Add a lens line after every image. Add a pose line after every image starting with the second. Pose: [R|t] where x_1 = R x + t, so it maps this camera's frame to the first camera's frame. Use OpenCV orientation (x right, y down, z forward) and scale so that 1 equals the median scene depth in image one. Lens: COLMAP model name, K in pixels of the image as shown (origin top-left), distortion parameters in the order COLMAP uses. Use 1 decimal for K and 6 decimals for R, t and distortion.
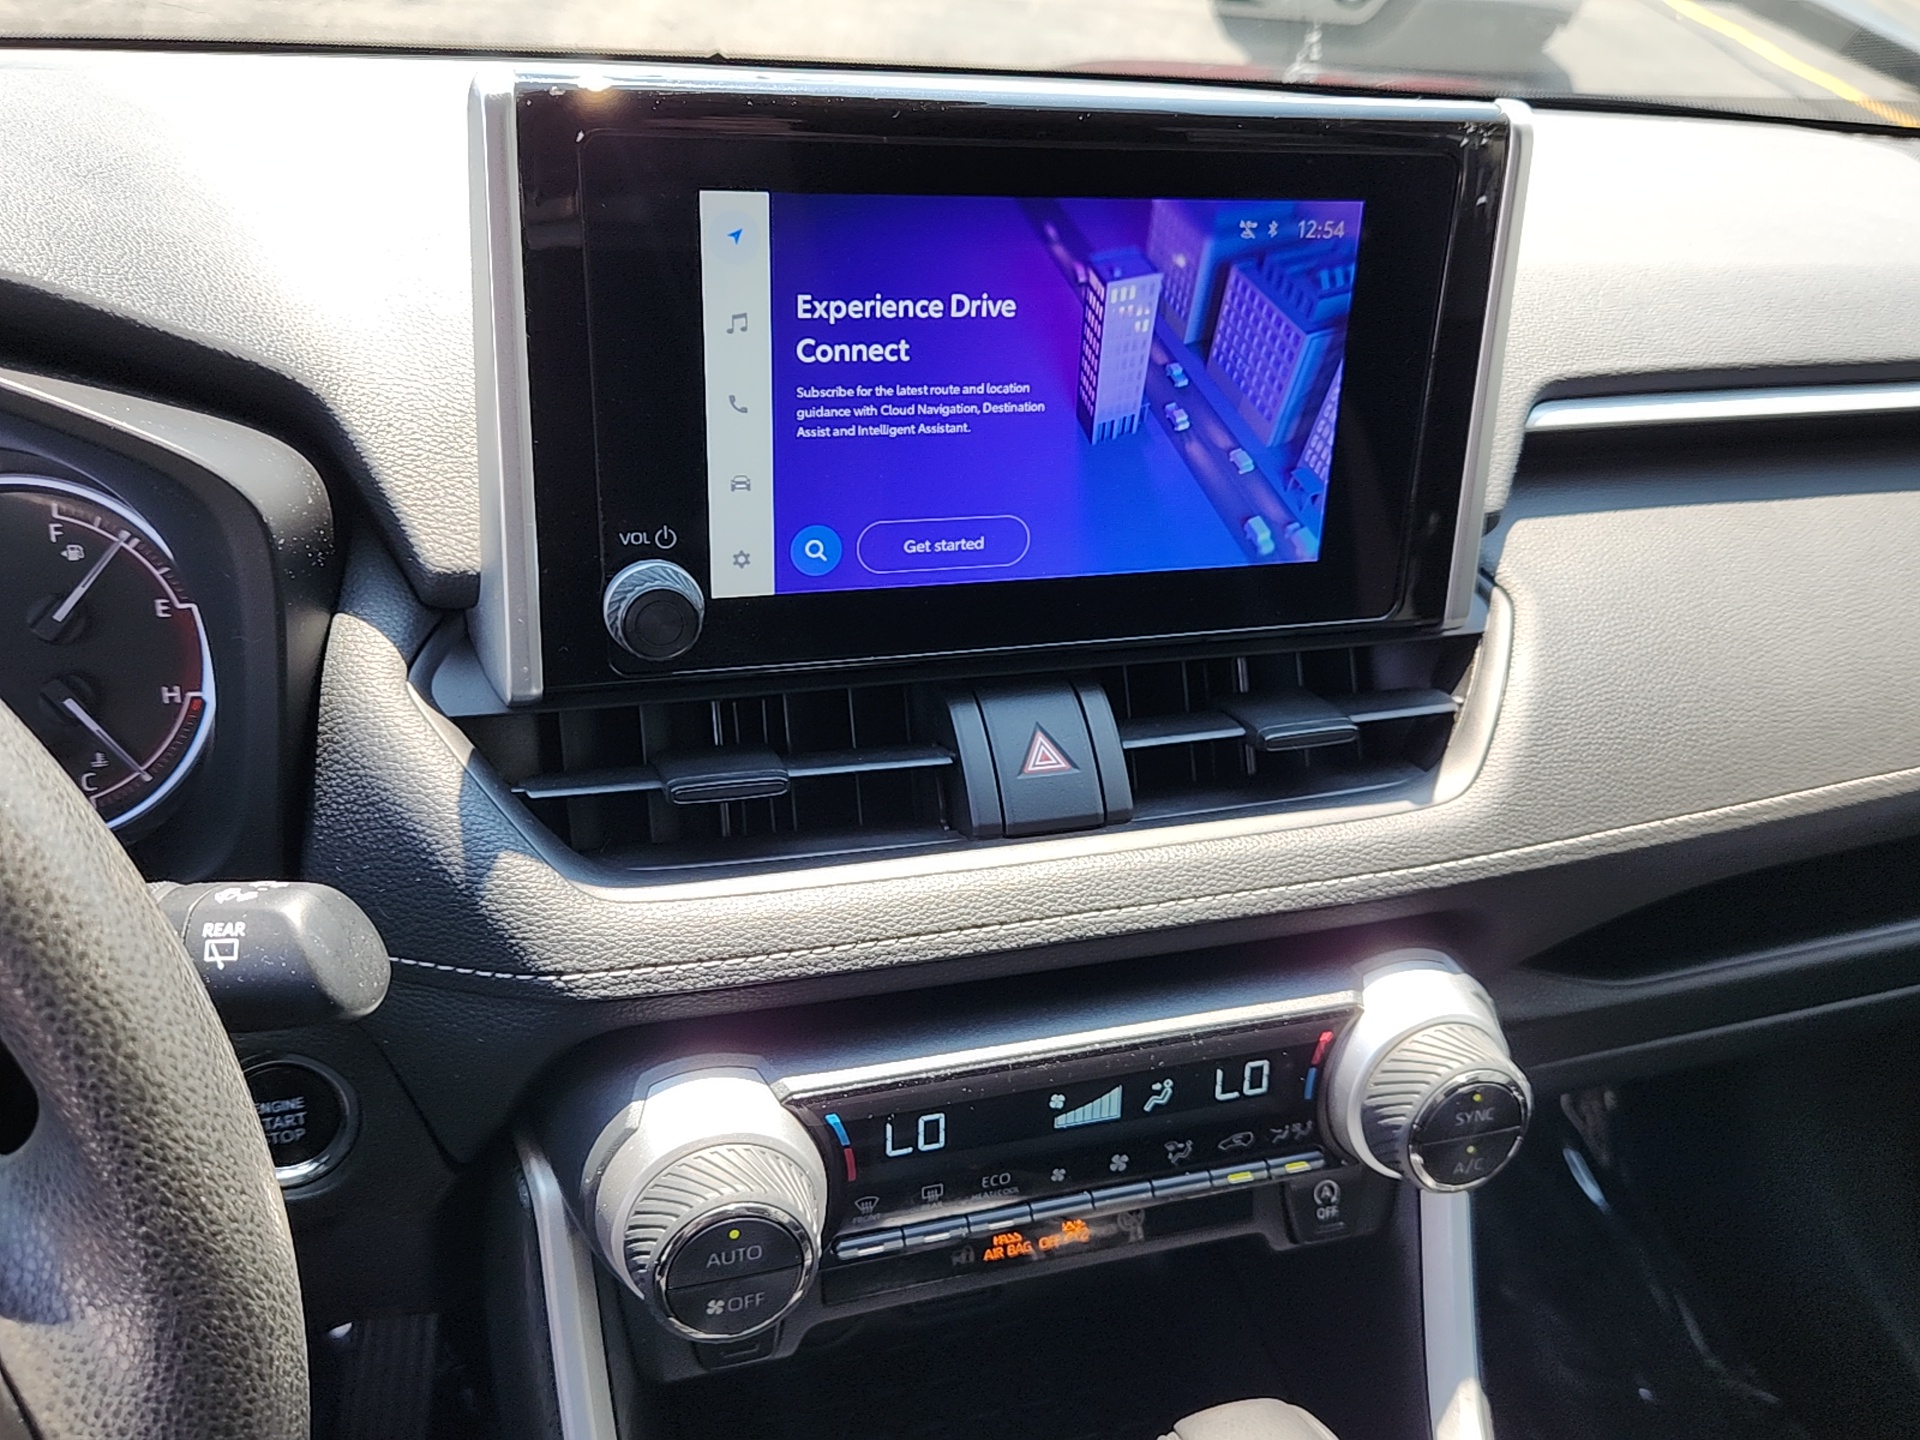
lens RADIAL K [[1606.2, 0, 962.0], [0, 1606.2, 726.7], [0, 0, 1]] dist [0.036378, -0.049209]
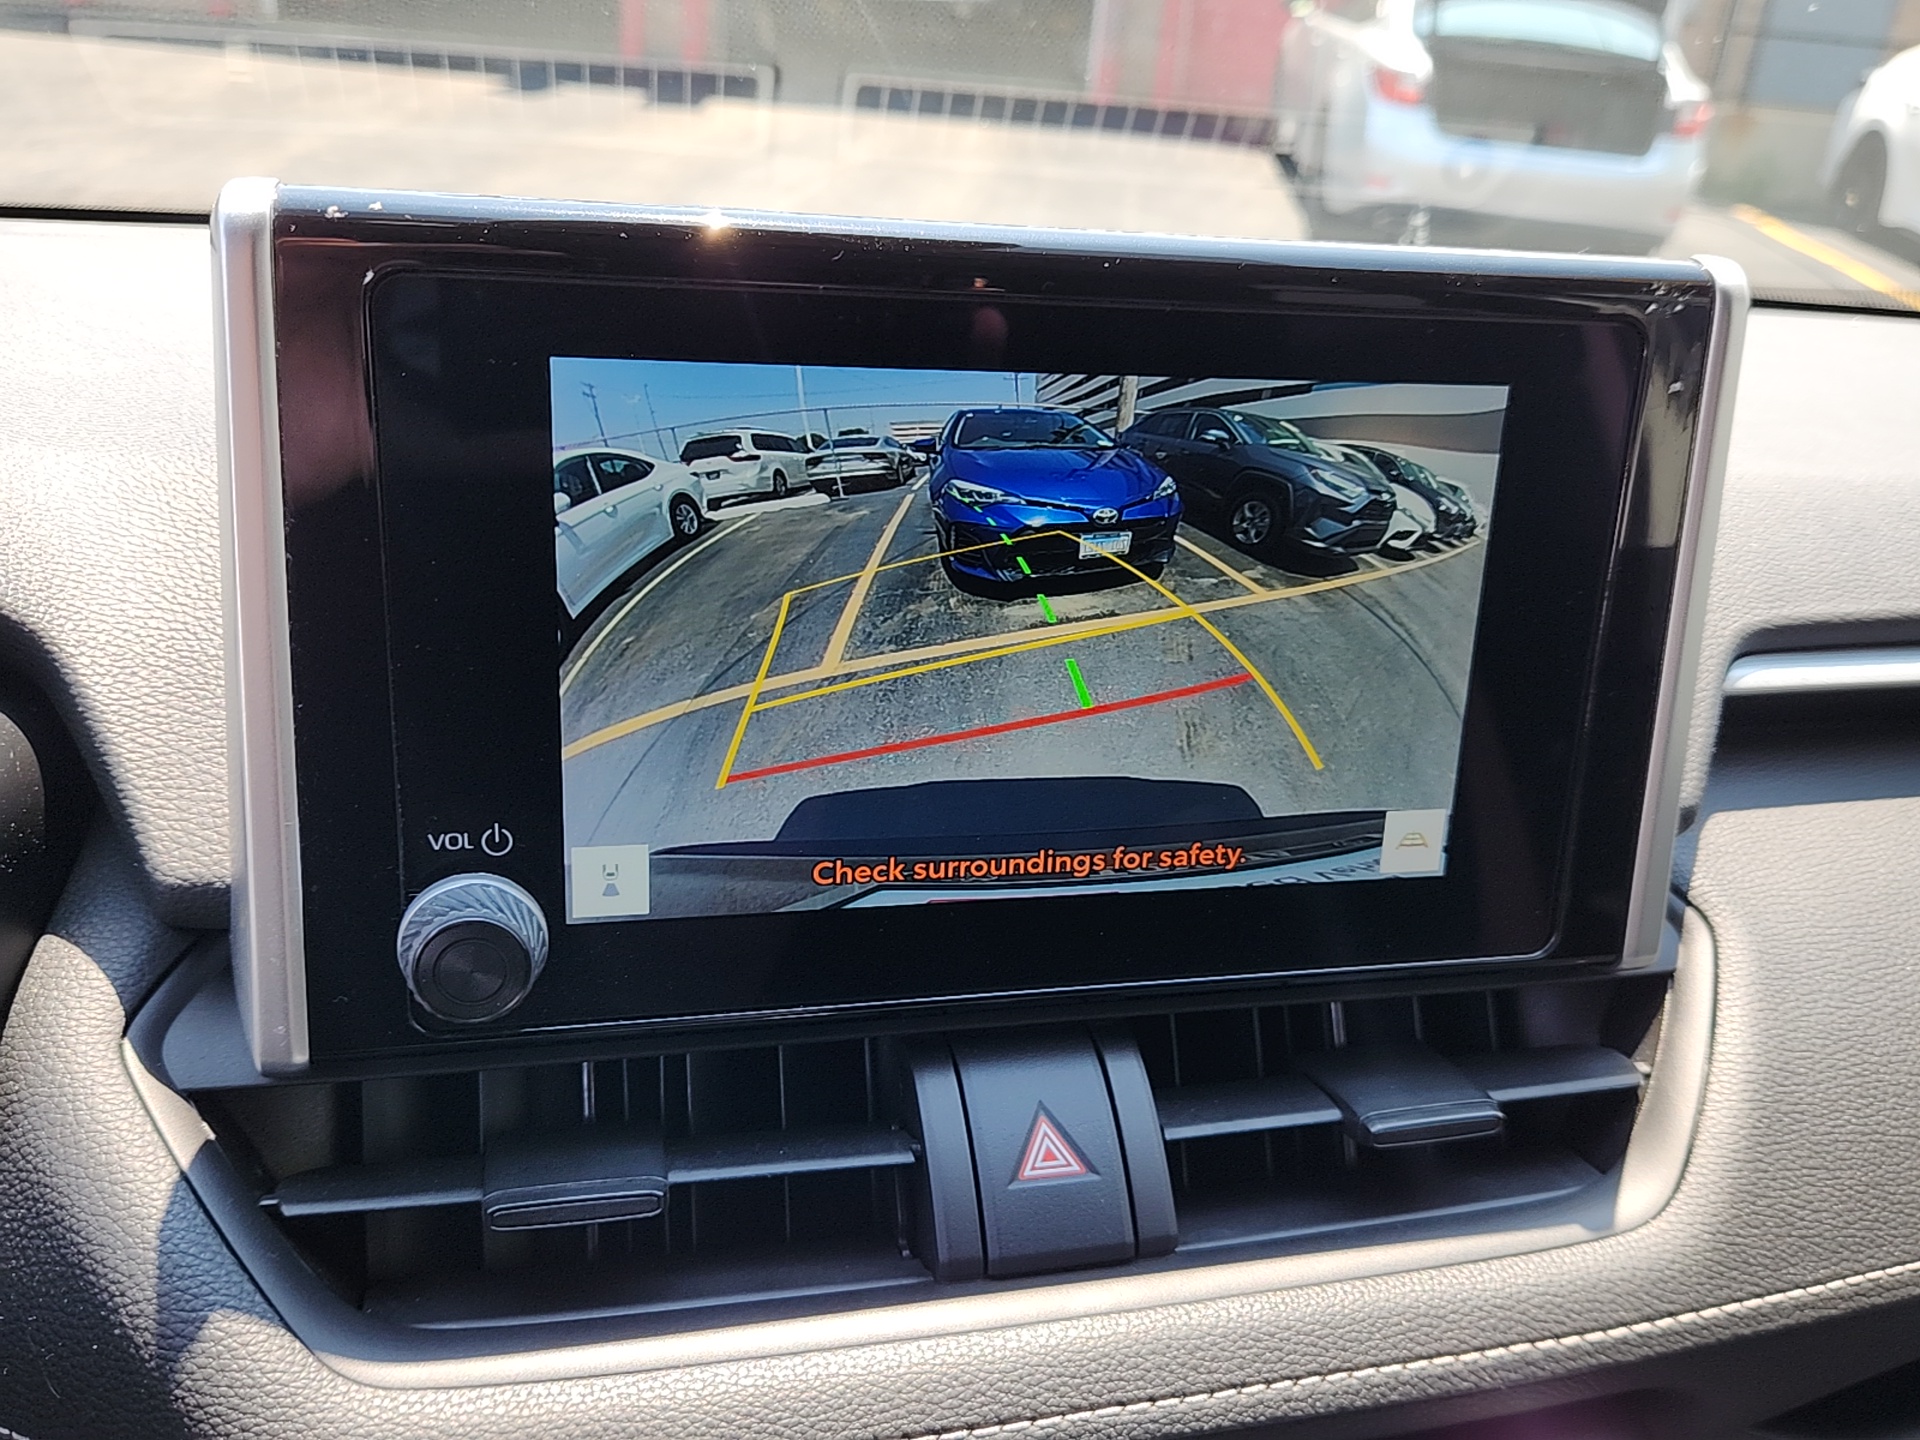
lens RADIAL K [[1587.8, 0, 971.3], [0, 1587.8, 732.3], [0, 0, 1]] dist [-0.000990, -0.016744]
pose [[0.998345, 0.019535, -0.054089, 0.051398], [-0.025739, 0.992859, -0.116483, -0.081930], [0.051427, 0.117683, 0.991719, 0.298781]]
